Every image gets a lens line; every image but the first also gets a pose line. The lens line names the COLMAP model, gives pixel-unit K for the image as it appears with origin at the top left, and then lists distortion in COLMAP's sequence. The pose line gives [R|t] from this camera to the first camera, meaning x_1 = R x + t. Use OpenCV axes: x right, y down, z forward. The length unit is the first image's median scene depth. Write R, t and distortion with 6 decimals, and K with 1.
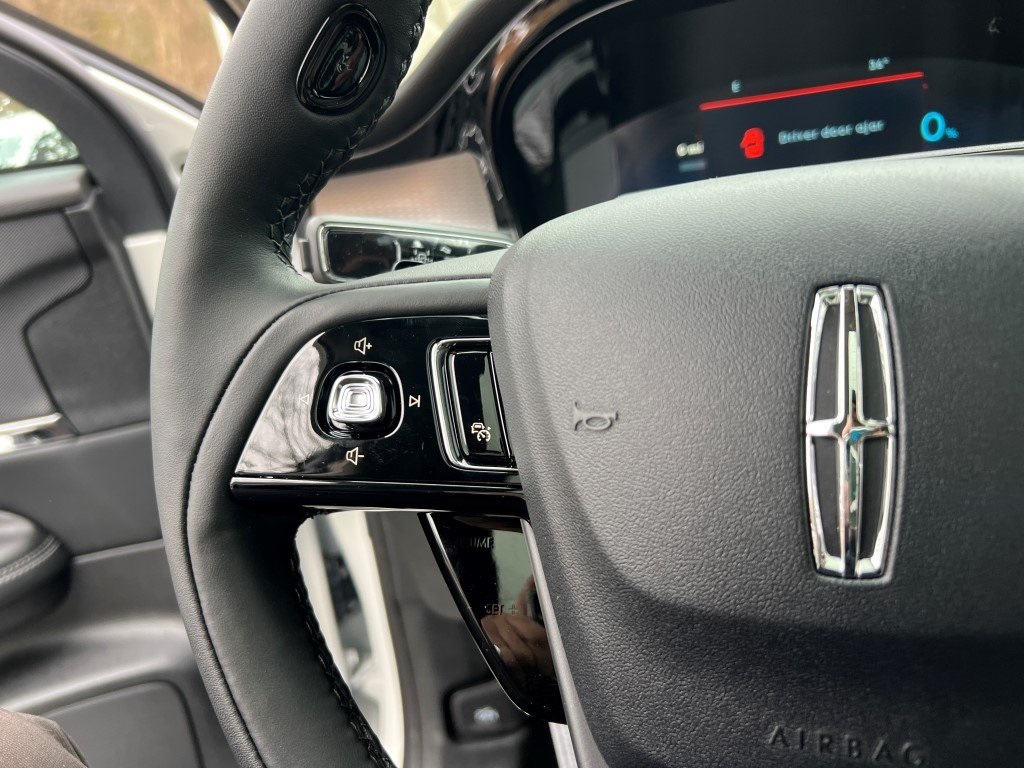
lens RADIAL K [[778.3, 0, 512.0], [0, 778.3, 384.0], [0, 0, 1]] dist [-0.049218, 0.041660]
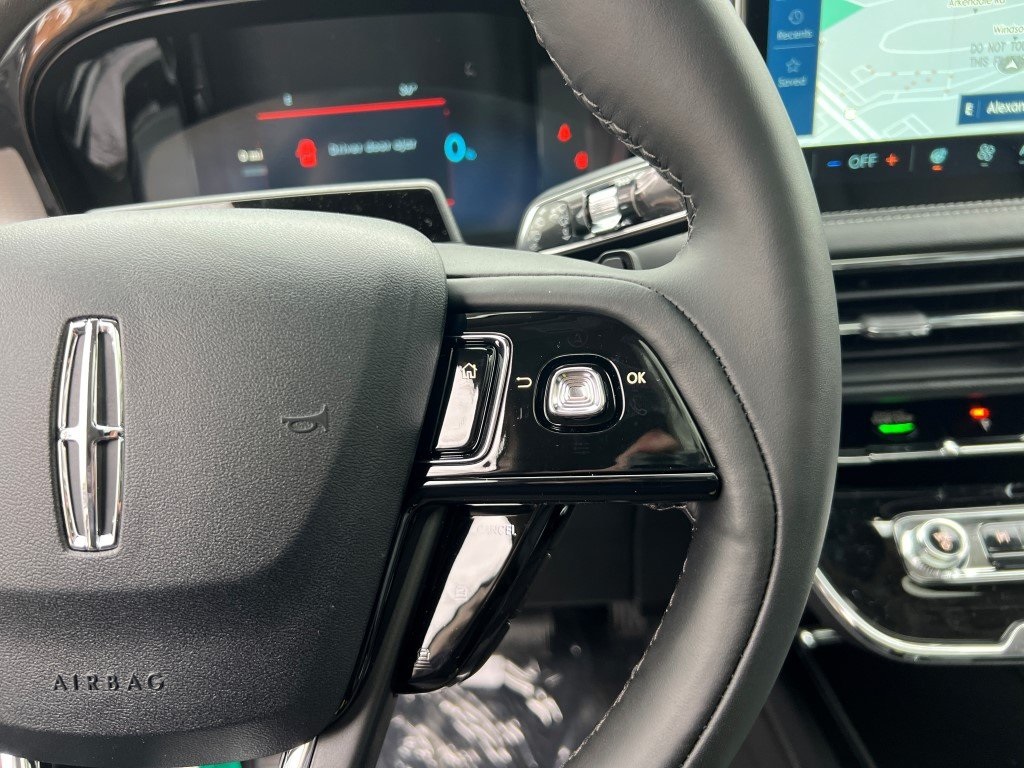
lens RADIAL K [[778.3, 0, 512.0], [0, 778.3, 384.0], [0, 0, 1]] dist [-0.049218, 0.041660]
pose [[0.956532, -0.029292, 0.290154, 0.690764], [0.019491, 0.999140, 0.036610, -0.051713], [-0.290976, -0.029363, 0.956280, -0.373088]]
